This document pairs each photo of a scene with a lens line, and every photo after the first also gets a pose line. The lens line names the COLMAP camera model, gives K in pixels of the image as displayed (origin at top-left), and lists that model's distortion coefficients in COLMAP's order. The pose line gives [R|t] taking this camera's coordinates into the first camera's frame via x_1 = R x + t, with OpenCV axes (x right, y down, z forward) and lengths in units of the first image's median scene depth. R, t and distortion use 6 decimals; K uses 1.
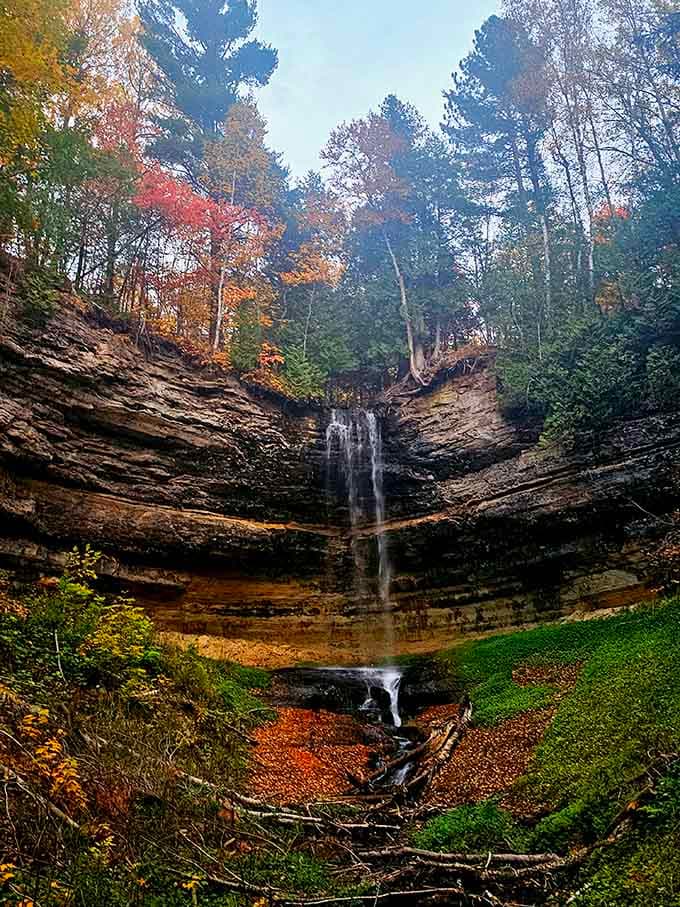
lens RADIAL K [[876.7, 0, 341.8], [0, 876.7, 461.3], [0, 0, 1]] dist [0.150063, 0.000000]
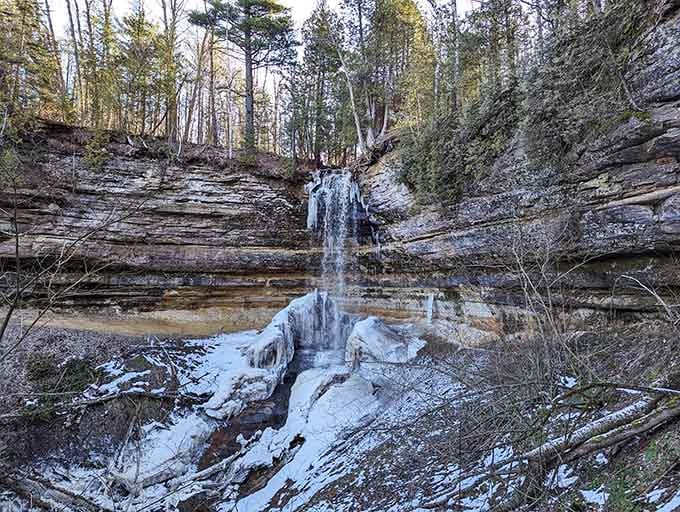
lens RADIAL K [[479.5, 0, 338.3], [0, 479.5, 240.3], [0, 0, 1]] dist [0.069260, 0.003181]
pose [[0.889928, -0.007587, -0.456038, 0.412076], [0.123270, 0.966652, 0.224473, -0.144756], [0.439128, -0.255981, 0.861186, 0.284563]]
